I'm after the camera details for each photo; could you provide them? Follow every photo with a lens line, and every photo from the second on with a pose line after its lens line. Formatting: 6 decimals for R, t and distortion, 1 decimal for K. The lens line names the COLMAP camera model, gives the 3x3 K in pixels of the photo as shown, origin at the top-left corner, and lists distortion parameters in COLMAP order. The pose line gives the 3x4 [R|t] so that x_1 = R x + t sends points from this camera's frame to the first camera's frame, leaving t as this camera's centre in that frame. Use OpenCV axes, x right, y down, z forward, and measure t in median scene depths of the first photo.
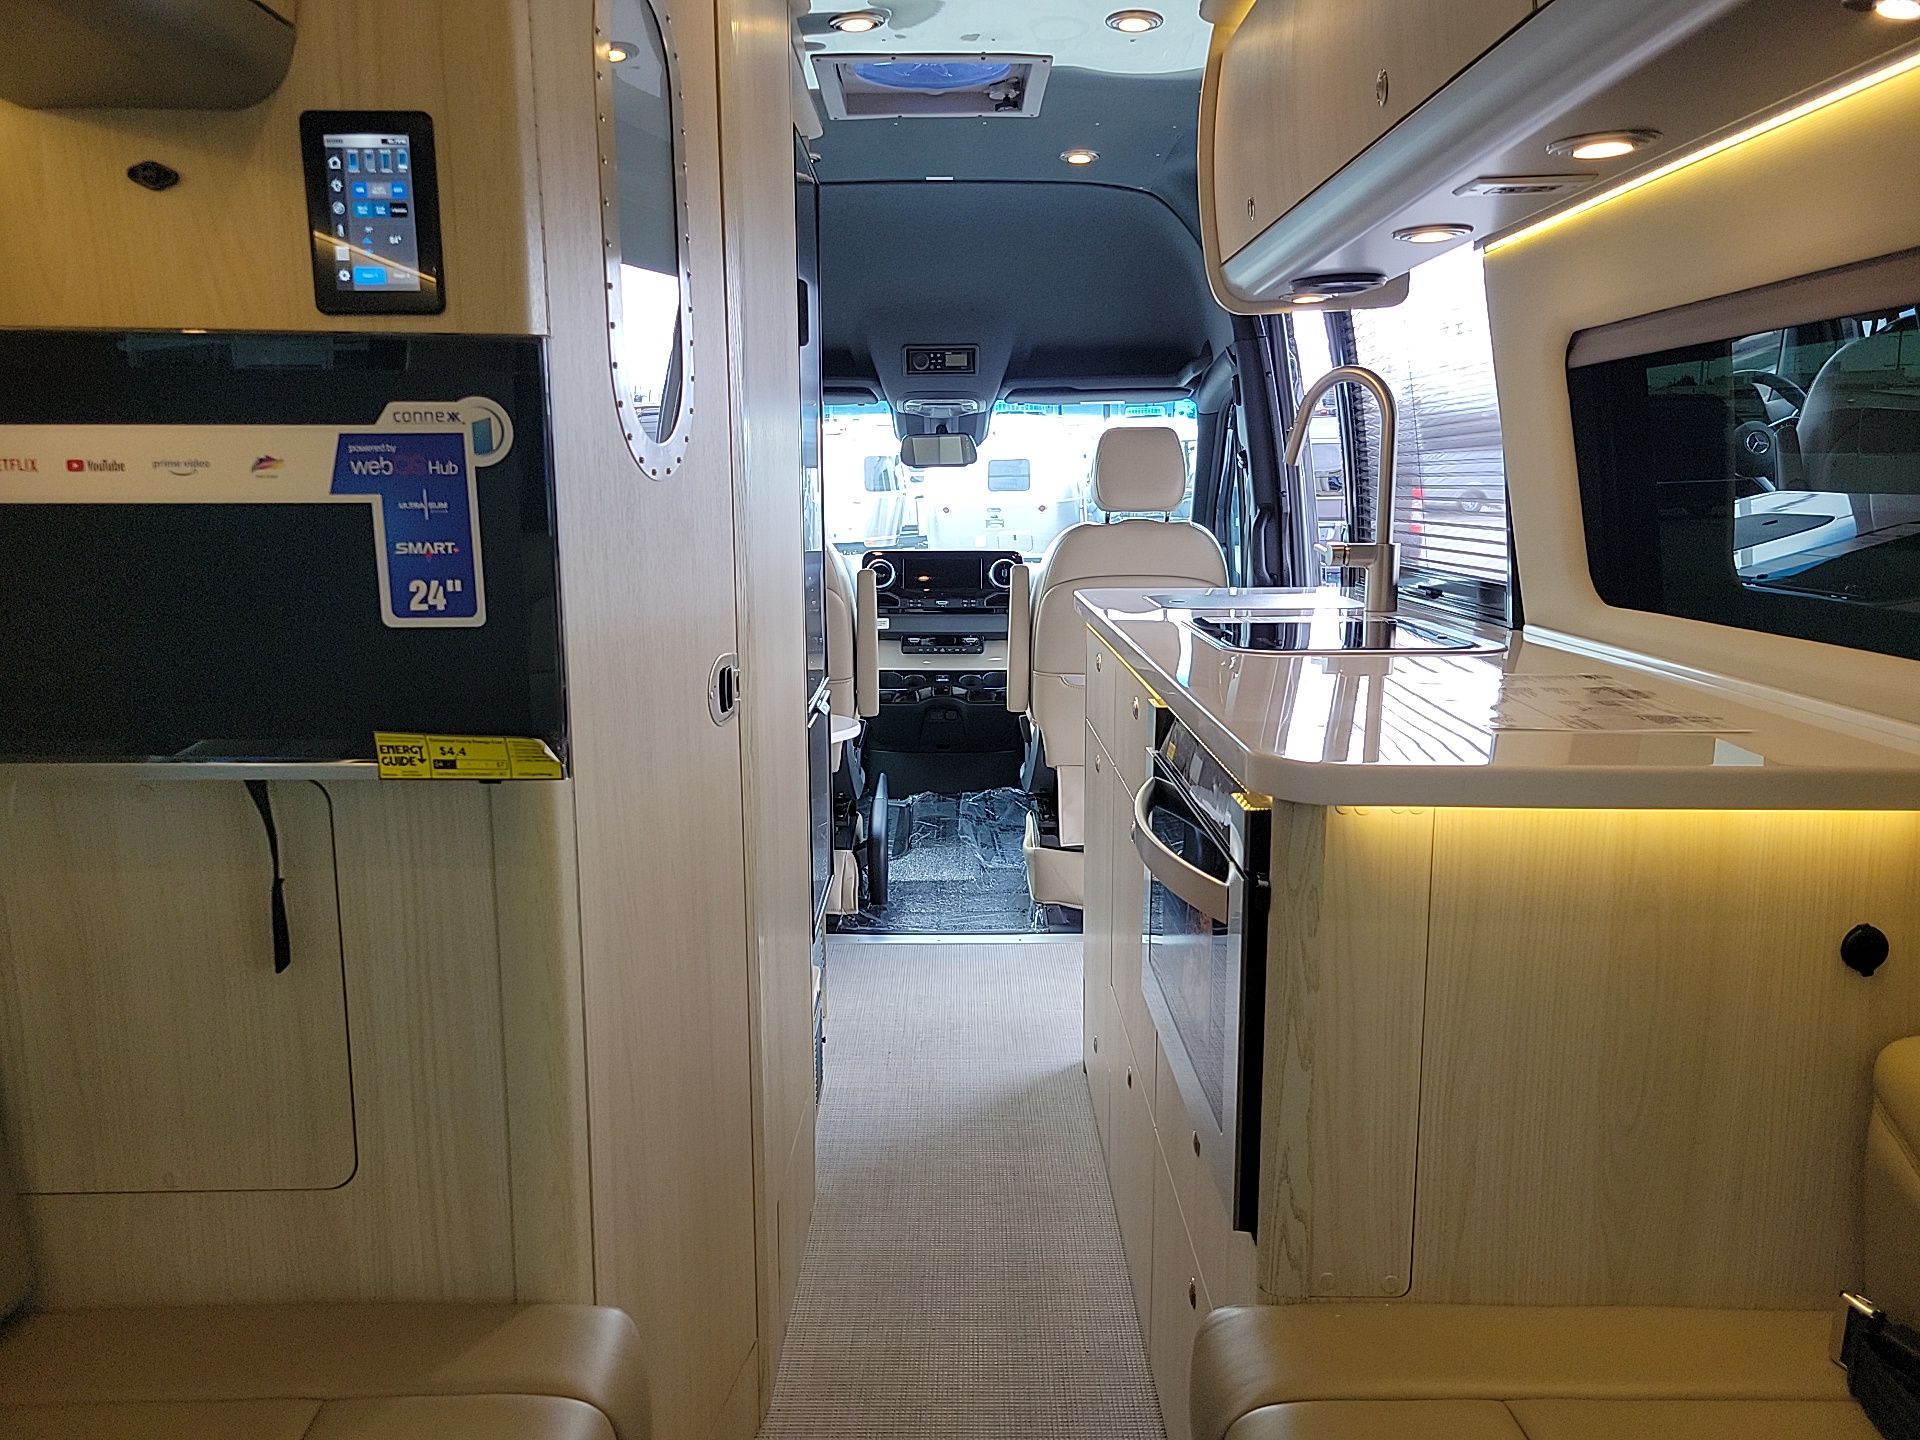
lens RADIAL K [[1465.5, 0, 968.6], [0, 1465.5, 733.0], [0, 0, 1]] dist [0.028964, -0.014943]
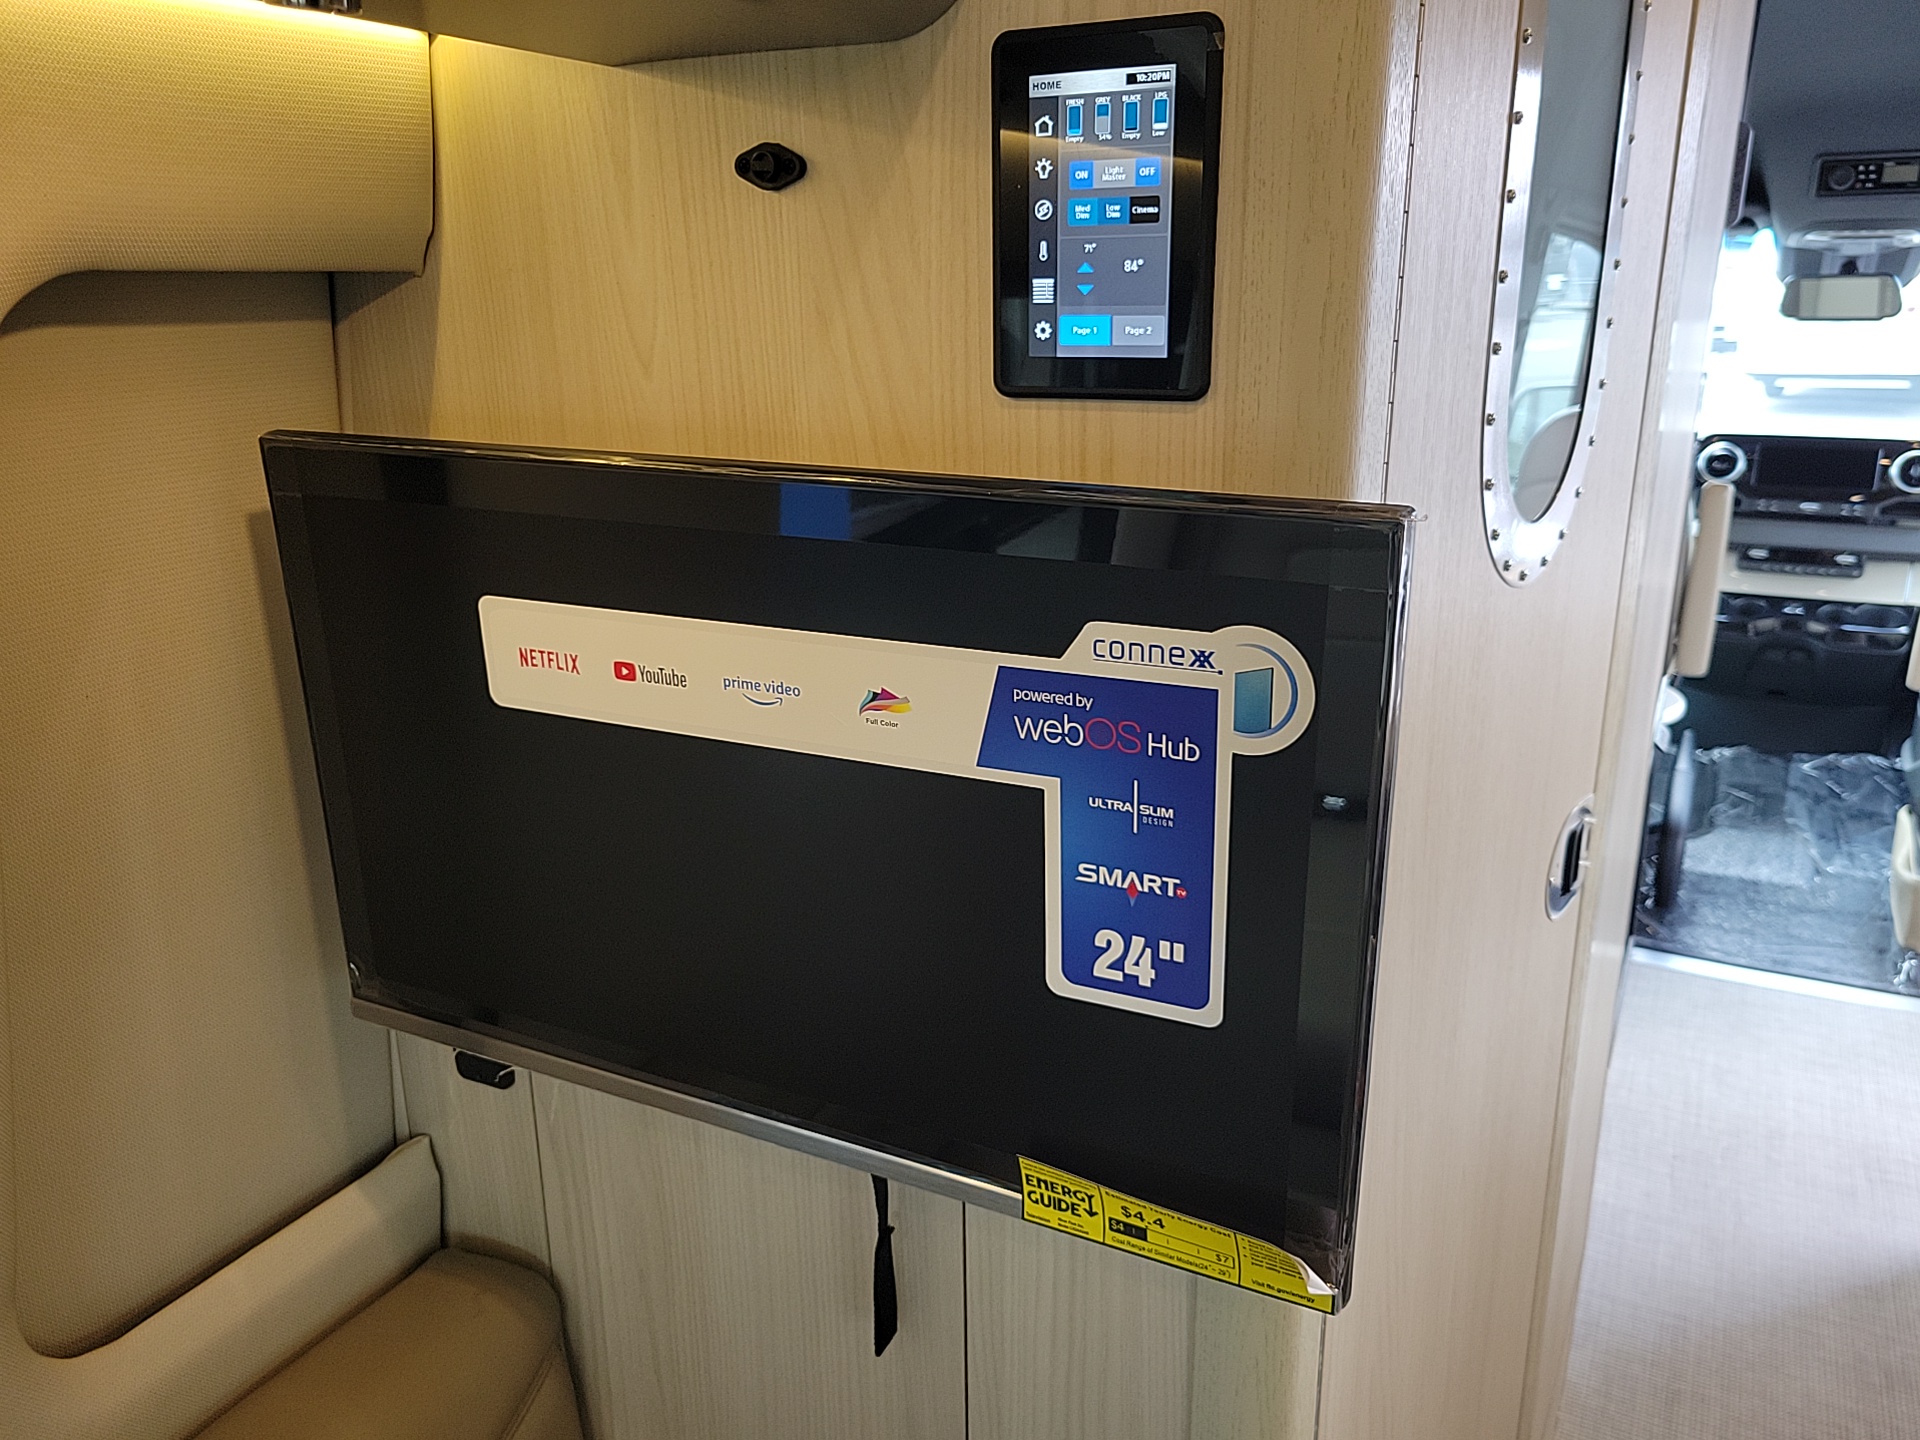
lens RADIAL K [[1465.5, 0, 942.6], [0, 1465.5, 723.7], [0, 0, 1]] dist [0.028964, -0.014943]
pose [[0.879119, 0.134198, -0.457320, -0.183070], [-0.070907, 0.985689, 0.152938, -0.249253], [0.471299, -0.102024, 0.876053, 0.482432]]
